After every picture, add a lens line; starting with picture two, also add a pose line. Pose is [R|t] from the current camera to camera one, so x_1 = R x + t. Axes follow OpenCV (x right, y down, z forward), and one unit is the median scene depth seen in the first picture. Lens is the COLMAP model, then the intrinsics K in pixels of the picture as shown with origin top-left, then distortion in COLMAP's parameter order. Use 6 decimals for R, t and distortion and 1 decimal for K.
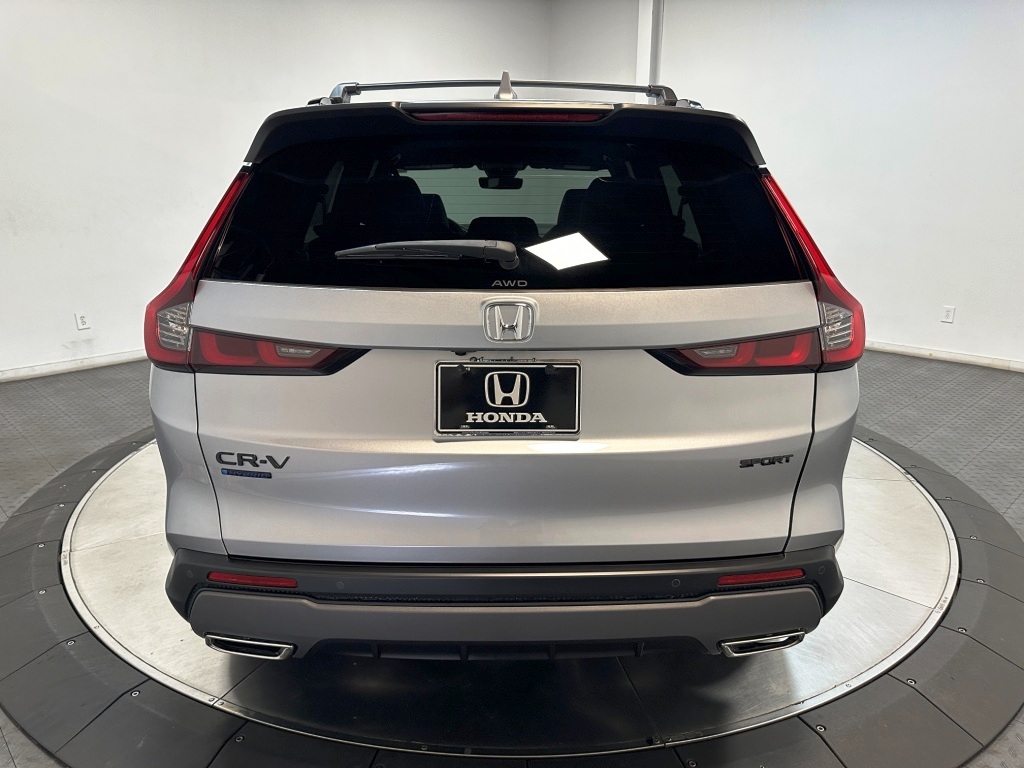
lens RADIAL K [[709.9, 0, 500.3], [0, 709.9, 390.2], [0, 0, 1]] dist [0.019471, -0.042692]
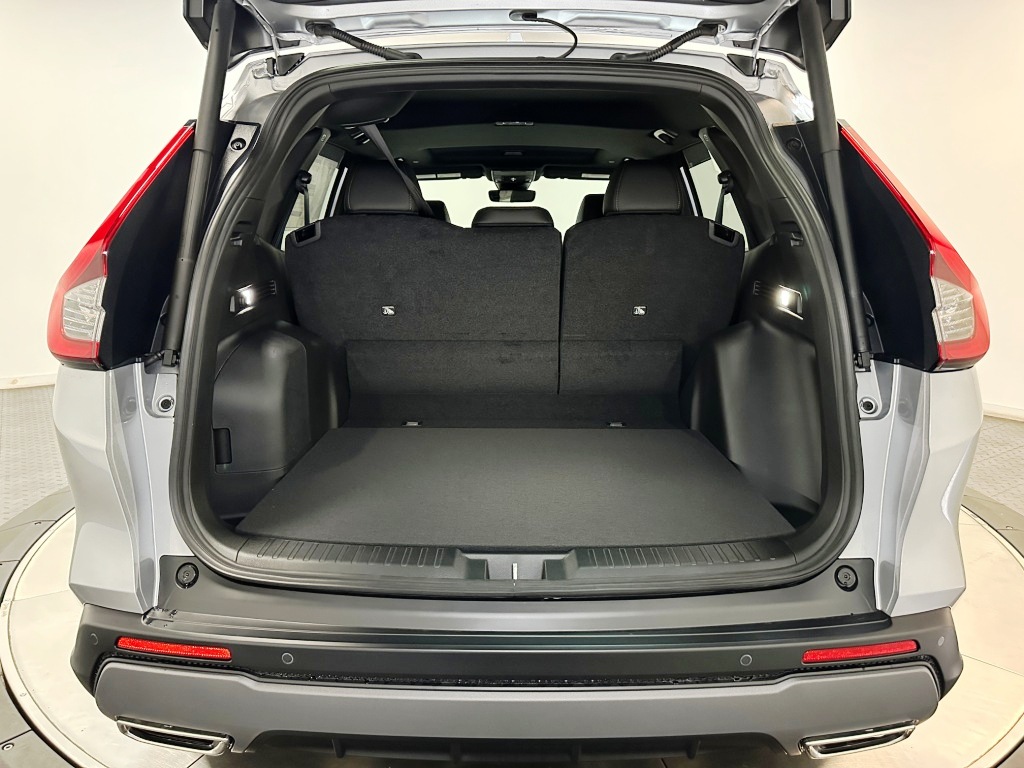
lens RADIAL K [[709.9, 0, 494.5], [0, 709.9, 376.5], [0, 0, 1]] dist [0.019471, -0.042692]
pose [[0.999605, 0.001248, -0.028062, 0.009153], [-0.003477, 0.996827, -0.079524, 0.039843], [0.027874, 0.079590, 0.996438, 0.240713]]
